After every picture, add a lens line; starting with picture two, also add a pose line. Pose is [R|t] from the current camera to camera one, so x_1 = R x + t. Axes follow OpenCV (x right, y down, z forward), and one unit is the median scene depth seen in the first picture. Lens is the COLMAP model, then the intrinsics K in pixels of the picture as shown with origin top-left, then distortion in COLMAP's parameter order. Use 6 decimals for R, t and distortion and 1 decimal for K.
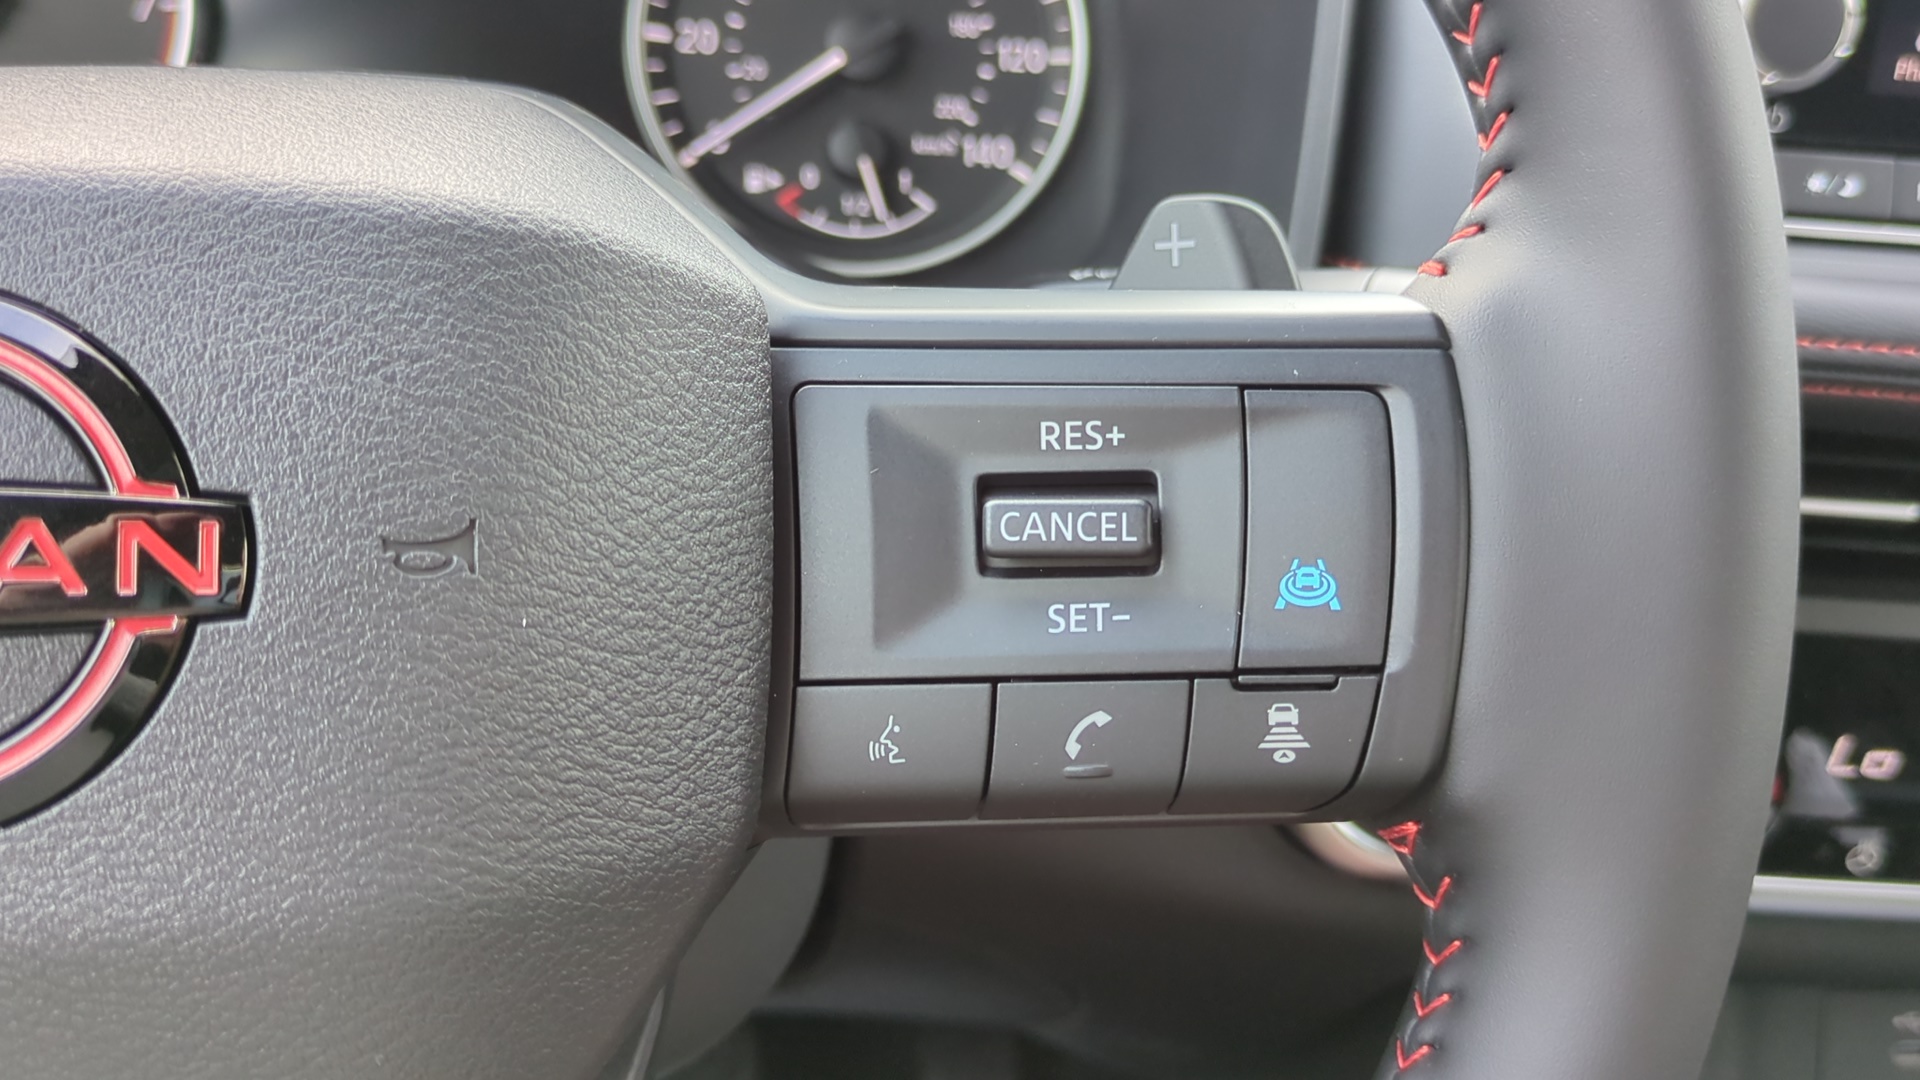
lens RADIAL K [[1868.7, 0, 965.2], [0, 1868.7, 535.1], [0, 0, 1]] dist [0.065248, -0.165790]
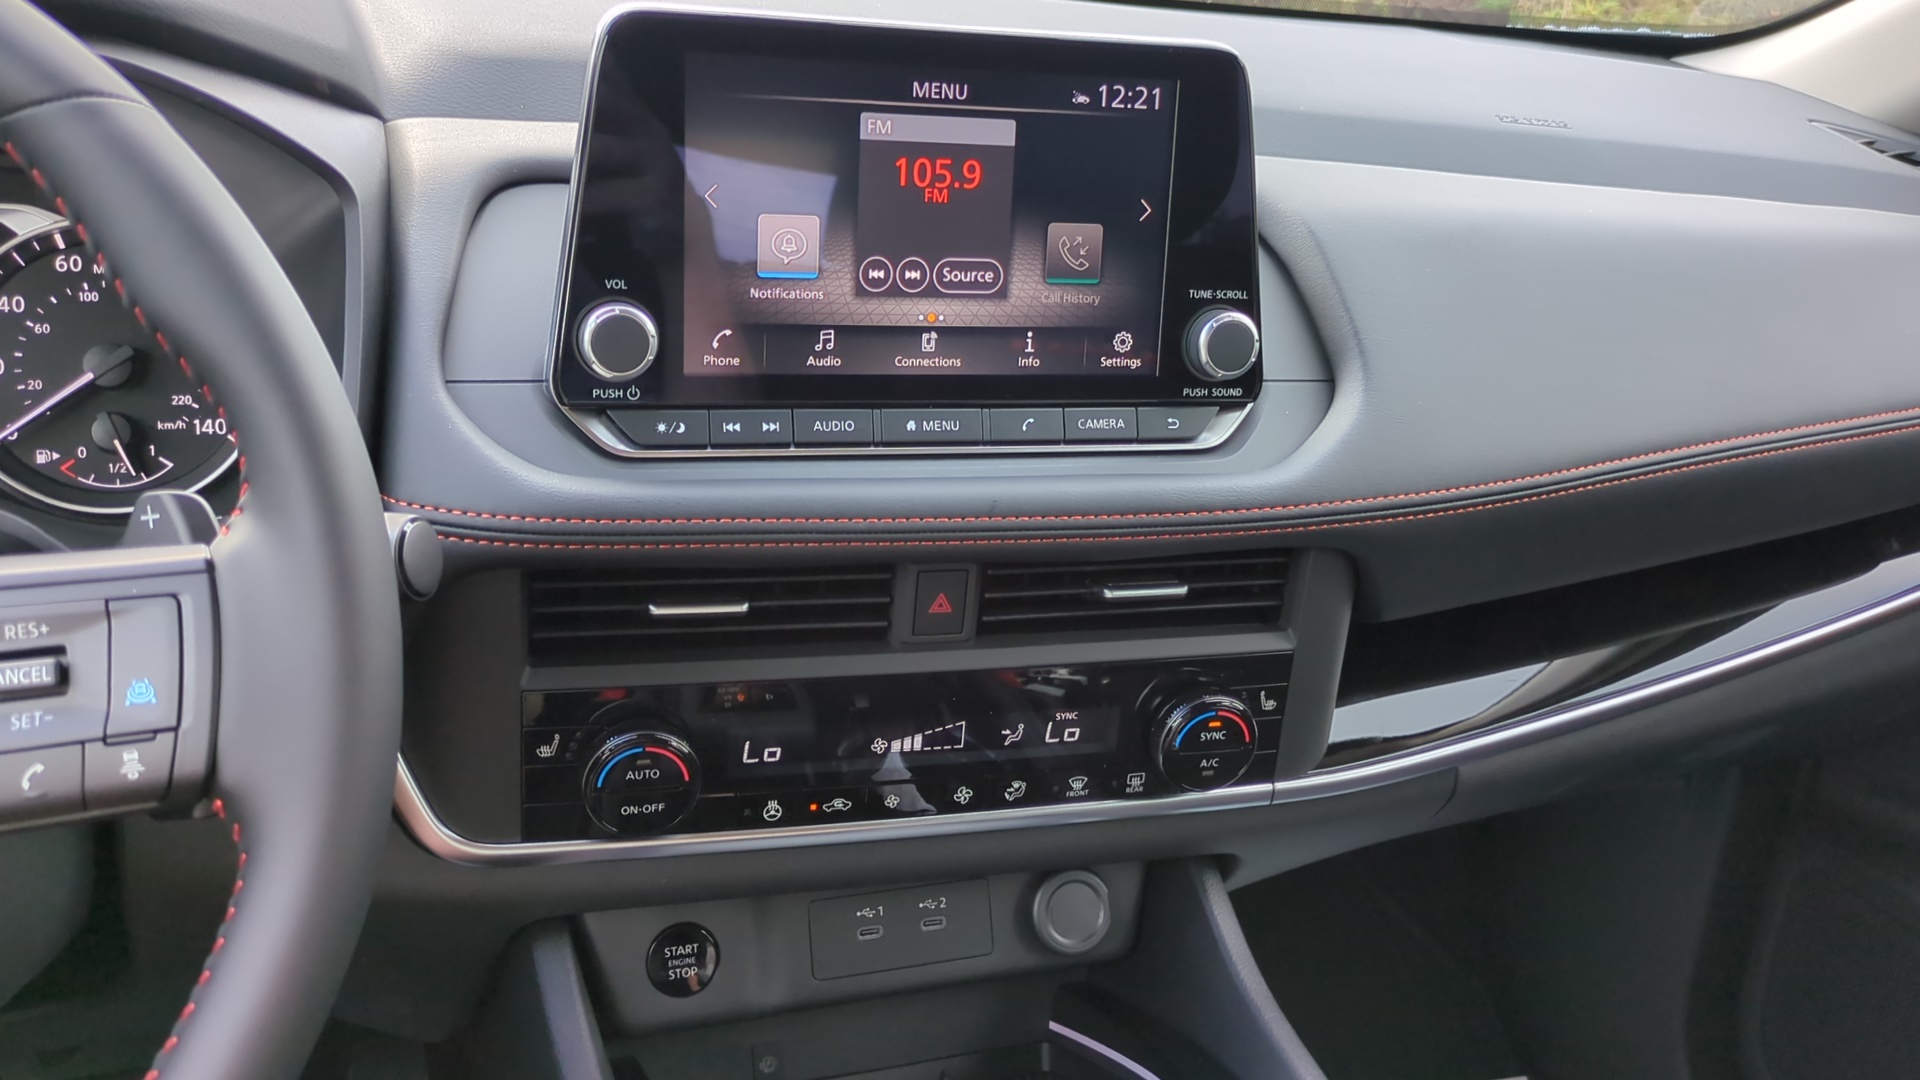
lens RADIAL K [[1630.0, 0, 961.9], [0, 1630.0, 534.5], [0, 0, 1]] dist [0.054286, -0.108436]
pose [[0.967131, -0.086774, 0.239012, 0.630121], [0.103158, 0.993037, -0.056890, 0.049451], [-0.232412, 0.079676, 0.969349, -0.975646]]
